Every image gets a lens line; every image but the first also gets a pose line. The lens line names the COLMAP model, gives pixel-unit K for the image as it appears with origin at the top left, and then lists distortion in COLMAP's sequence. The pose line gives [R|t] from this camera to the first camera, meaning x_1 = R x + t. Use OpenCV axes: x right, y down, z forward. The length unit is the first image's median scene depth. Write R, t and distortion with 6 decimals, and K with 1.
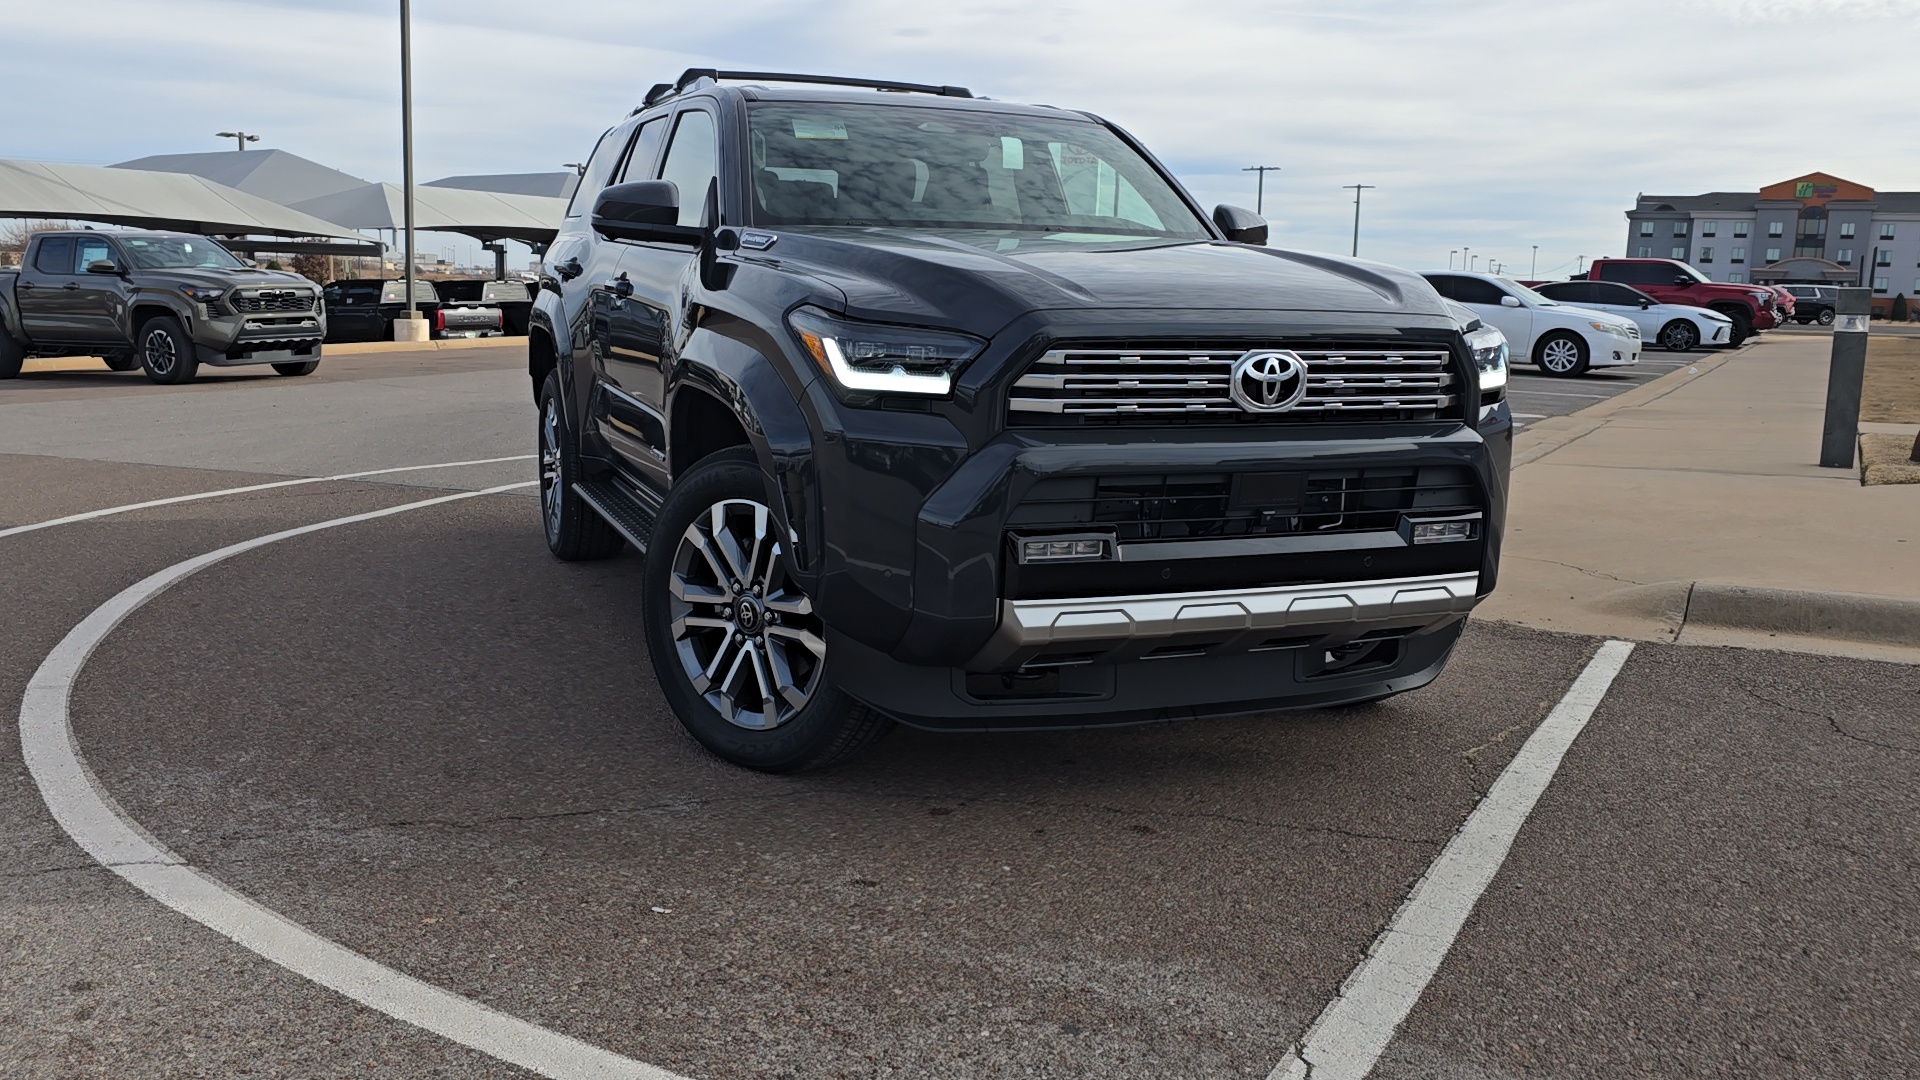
lens RADIAL K [[1664.1, 0, 943.1], [0, 1664.1, 508.6], [0, 0, 1]] dist [-0.039032, 0.001212]
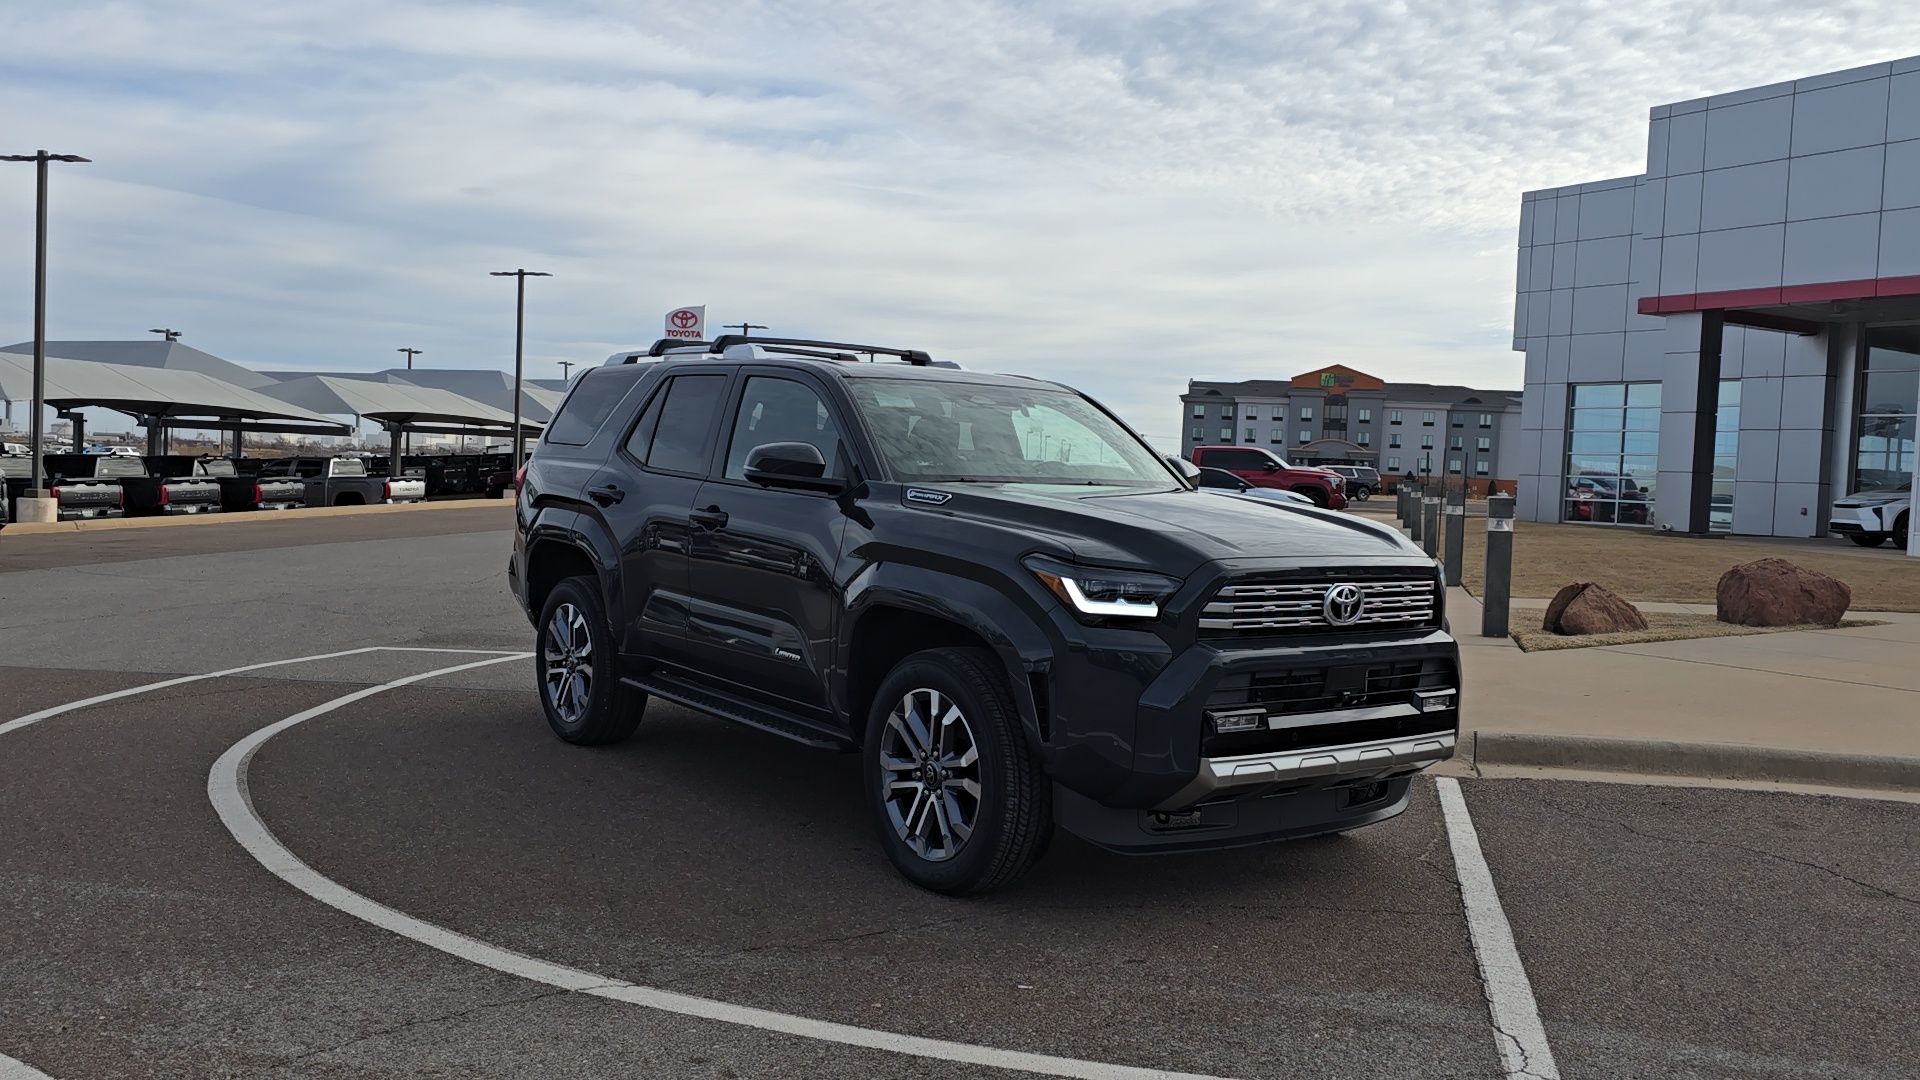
lens RADIAL K [[1599.4, 0, 966.8], [0, 1599.4, 547.0], [0, 0, 1]] dist [-0.000585, 0.000957]
pose [[0.967623, 0.001184, 0.252398, -0.491693], [0.018244, 0.997045, -0.074619, -0.027328], [-0.251740, 0.076808, 0.964742, -0.297969]]
